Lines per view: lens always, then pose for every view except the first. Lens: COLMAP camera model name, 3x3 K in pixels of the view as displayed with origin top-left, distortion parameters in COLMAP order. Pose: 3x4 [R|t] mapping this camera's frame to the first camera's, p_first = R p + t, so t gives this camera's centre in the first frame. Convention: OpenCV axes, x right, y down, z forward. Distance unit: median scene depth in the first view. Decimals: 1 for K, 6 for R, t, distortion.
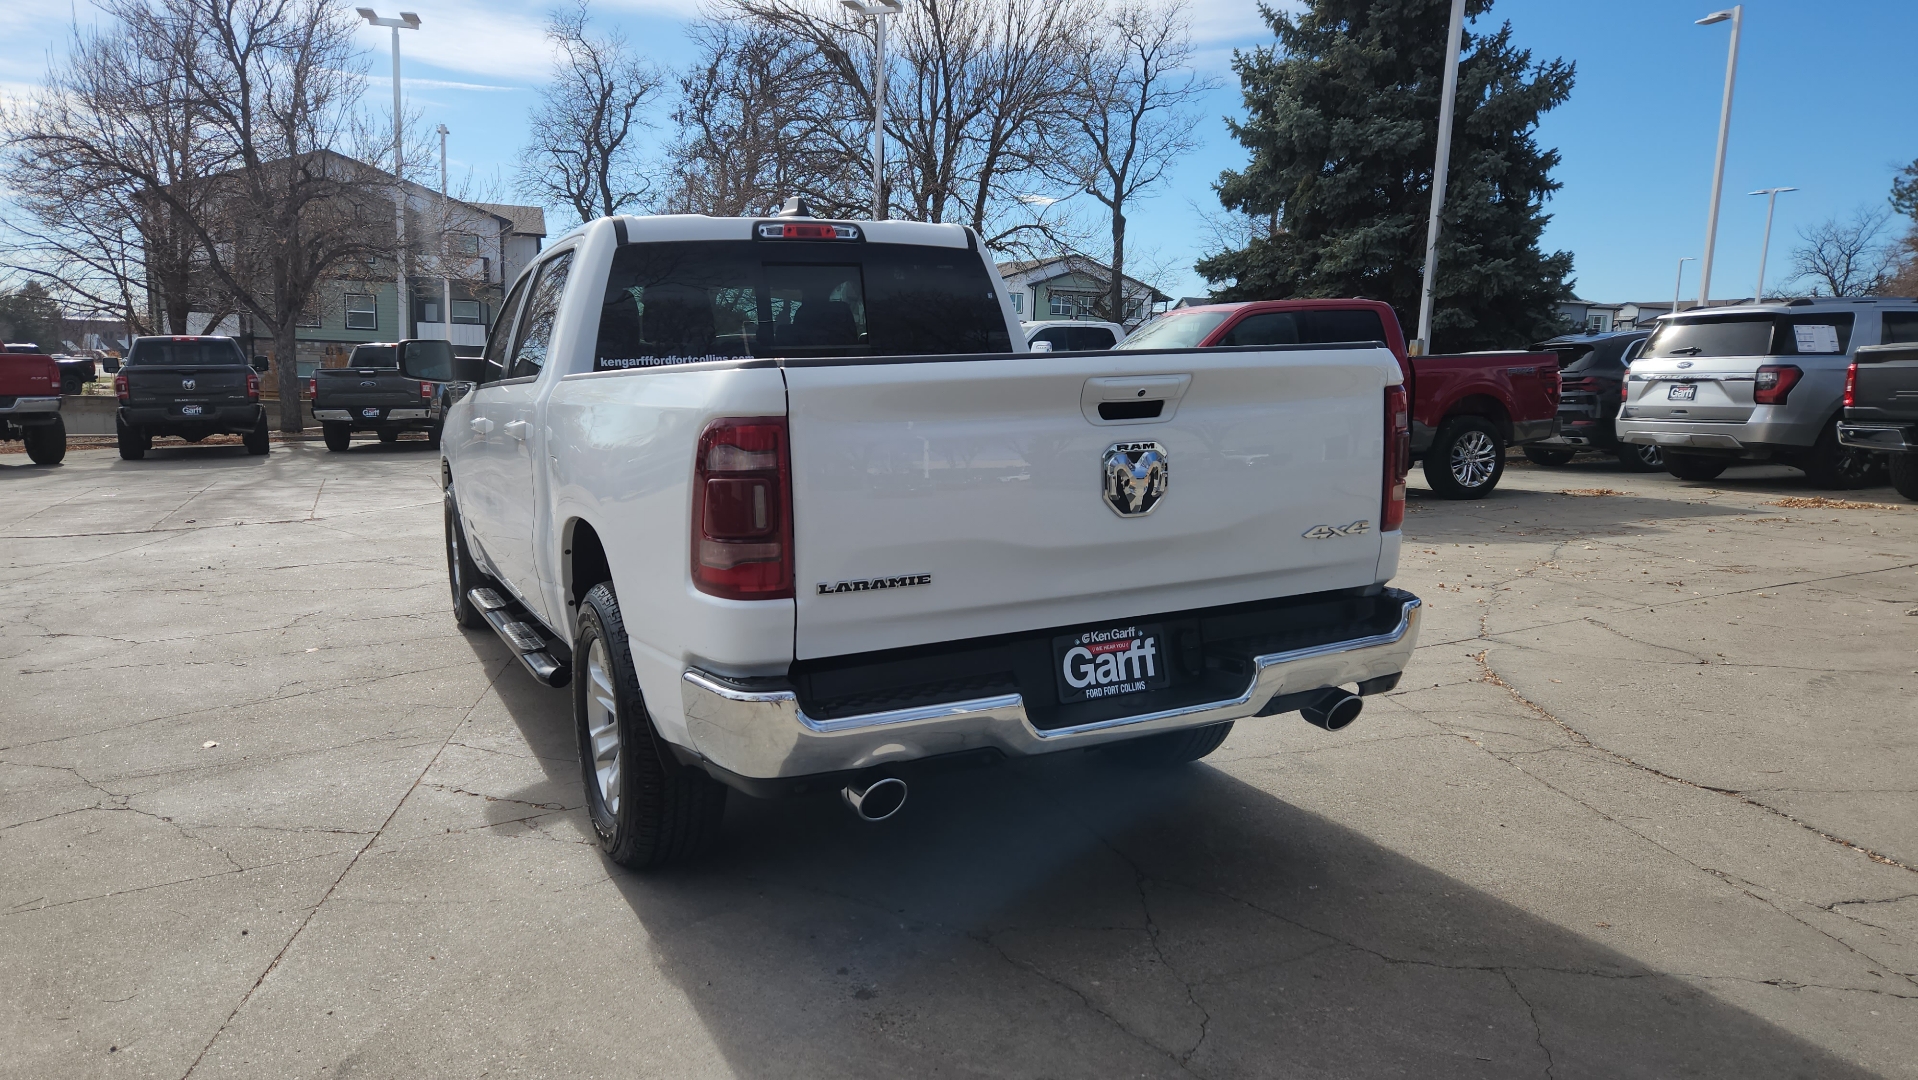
lens RADIAL K [[1290.1, 0, 935.2], [0, 1290.1, 549.0], [0, 0, 1]] dist [0.074841, -0.054427]
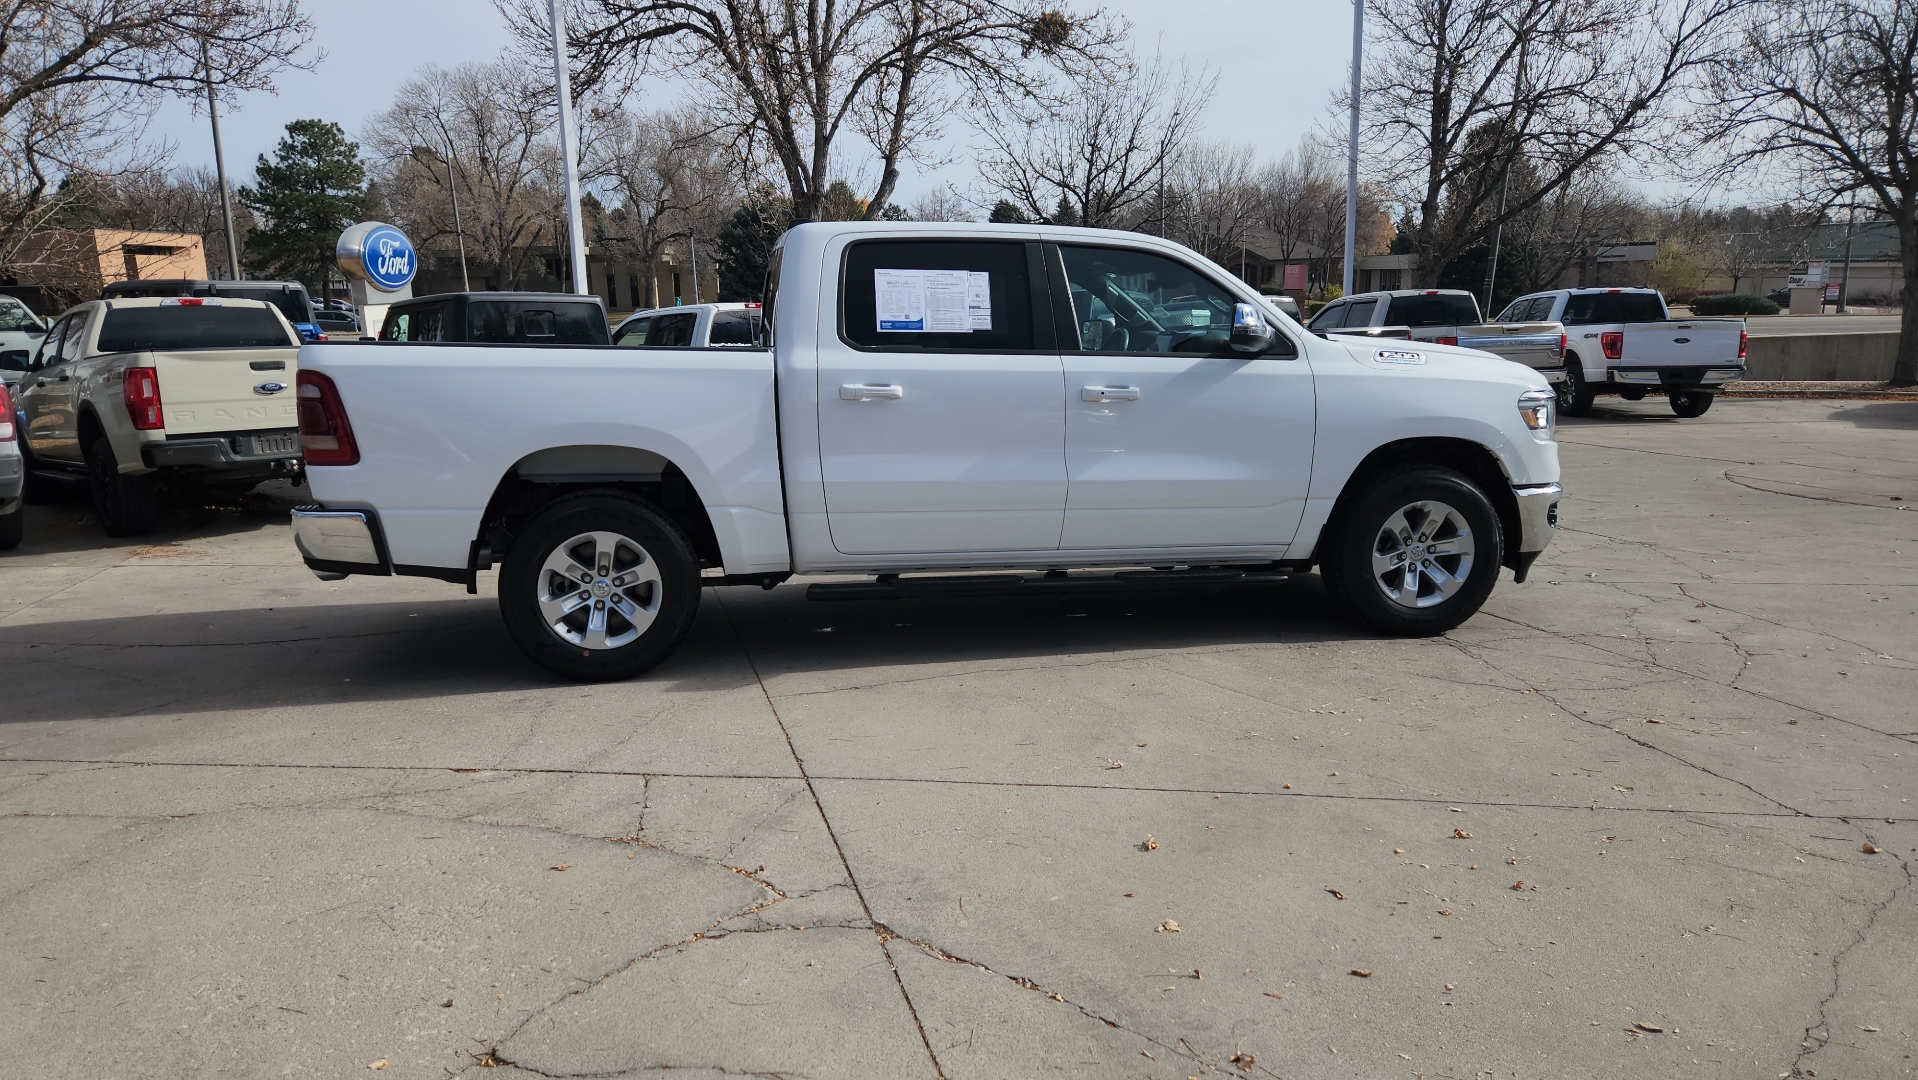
lens RADIAL K [[1282.5, 0, 925.9], [0, 1282.5, 563.7], [0, 0, 1]] dist [0.067678, -0.042642]
pose [[-0.290875, 0.184071, -0.938888, 0.981991], [-0.123947, 0.965799, 0.227747, -0.209697], [0.948699, 0.182618, -0.258111, 1.297393]]
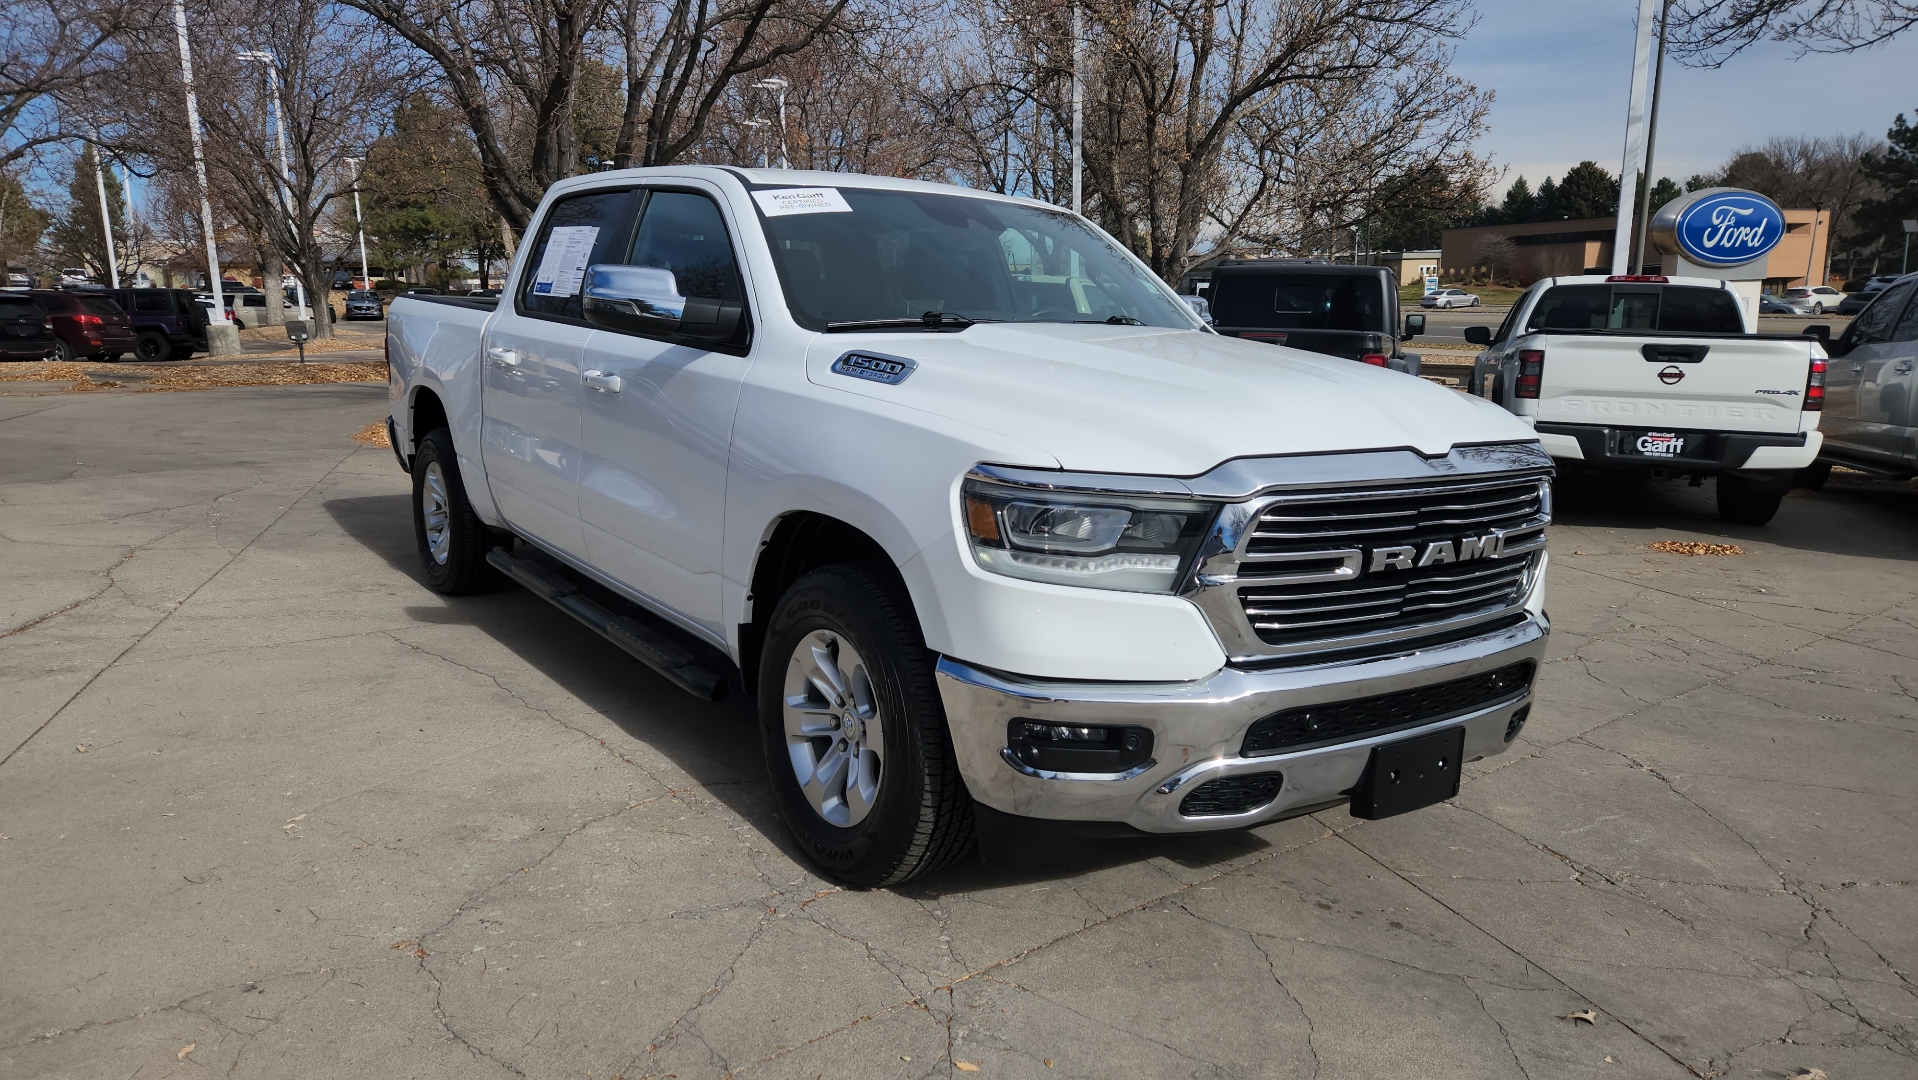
lens RADIAL K [[1281.3, 0, 932.2], [0, 1281.3, 556.9], [0, 0, 1]] dist [0.071043, -0.056941]
pose [[-0.991097, 0.013102, -0.132495, -0.127074], [-0.032383, 0.941540, 0.335341, -0.295426], [0.129143, 0.336646, -0.932733, 1.941972]]
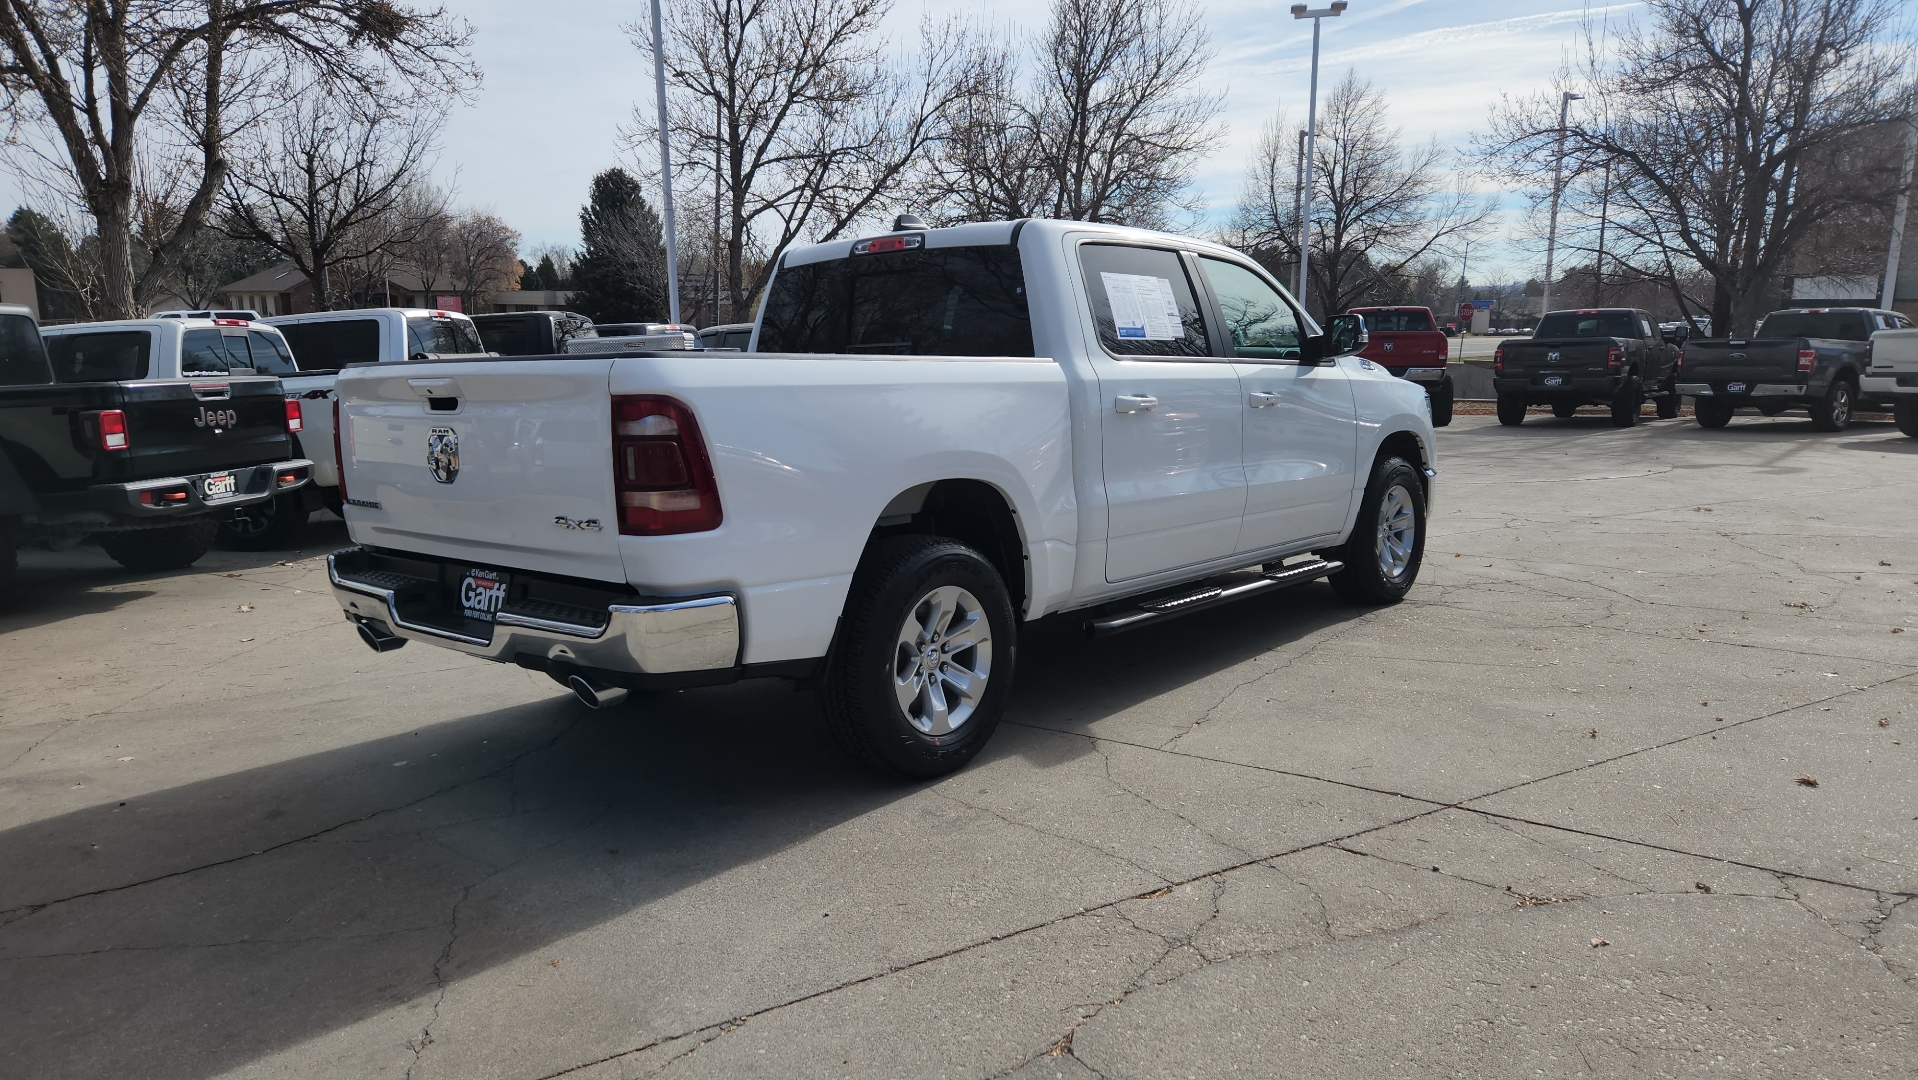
lens RADIAL K [[1281.3, 0, 921.8], [0, 1281.3, 552.7], [0, 0, 1]] dist [0.071043, -0.056941]
pose [[0.364690, 0.147678, -0.919343, 0.841560], [-0.119981, 0.986565, 0.110881, -0.086675], [0.923366, 0.069867, 0.377509, 0.508909]]
